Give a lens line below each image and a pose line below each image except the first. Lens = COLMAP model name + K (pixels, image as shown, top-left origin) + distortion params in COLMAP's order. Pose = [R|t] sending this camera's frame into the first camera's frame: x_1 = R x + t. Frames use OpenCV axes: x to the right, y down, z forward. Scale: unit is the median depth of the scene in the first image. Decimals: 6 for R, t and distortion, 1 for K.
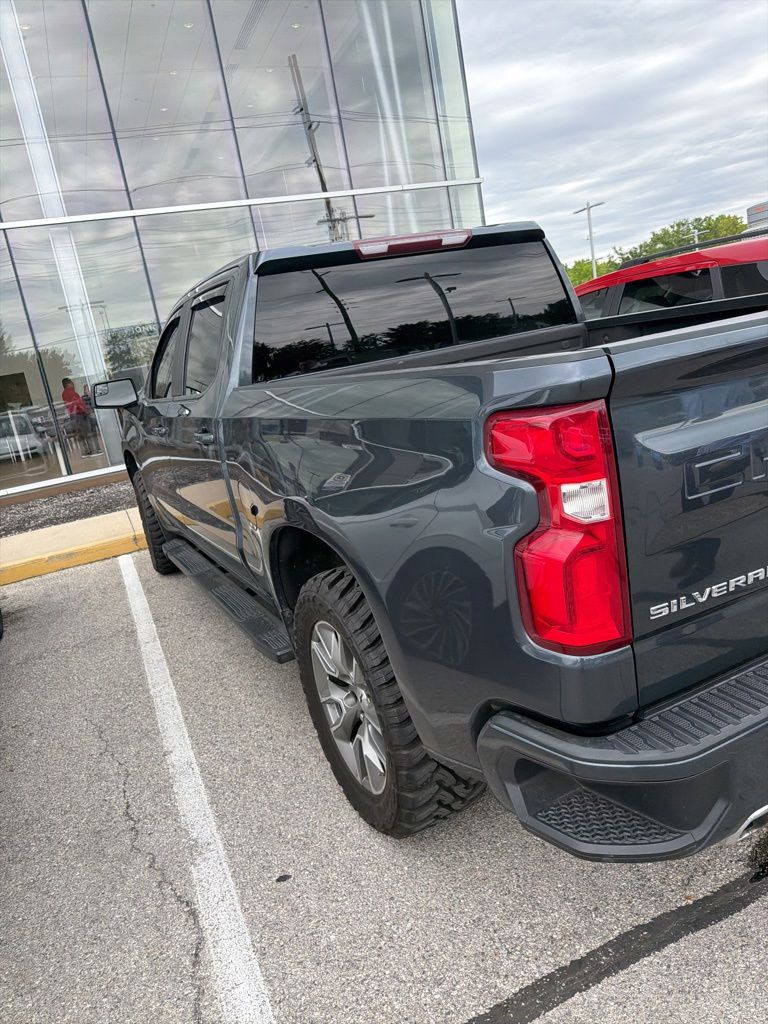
lens RADIAL K [[720.5, 0, 393.7], [0, 720.5, 504.3], [0, 0, 1]] dist [0.022606, -0.026299]
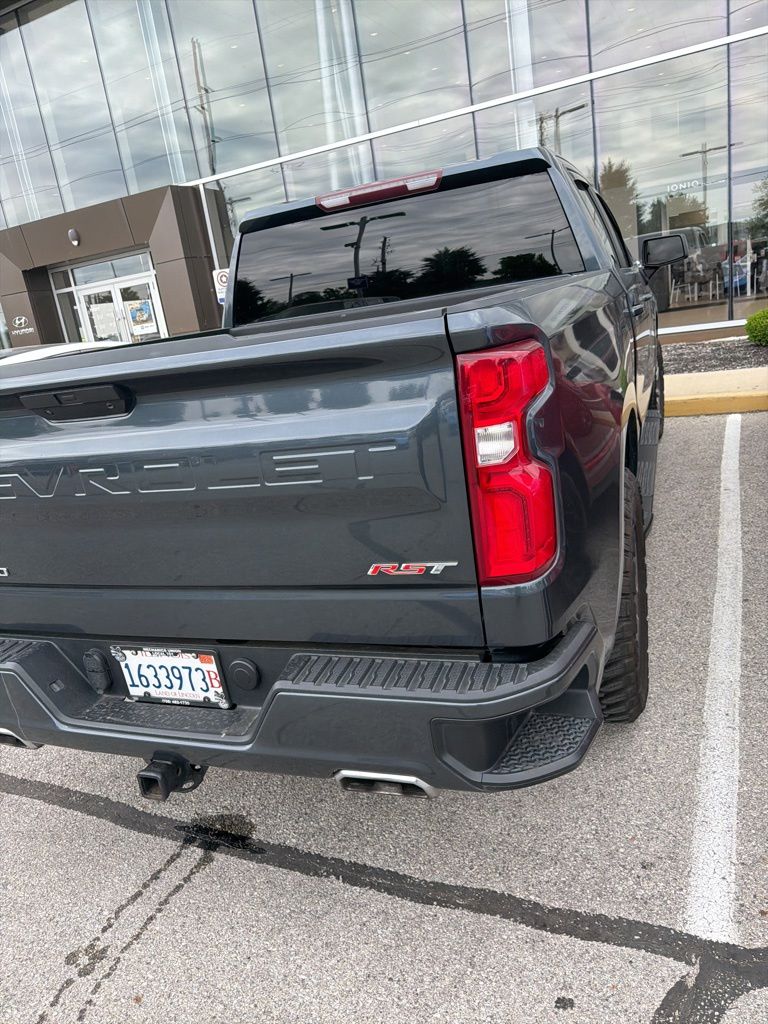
lens RADIAL K [[720.5, 0, 367.6], [0, 720.5, 512.4], [0, 0, 1]] dist [0.022606, -0.026299]
pose [[0.671964, 0.276227, -0.687141, 0.909974], [-0.127401, 0.957121, 0.260171, -0.216388], [0.729543, -0.087283, 0.678343, 0.304851]]
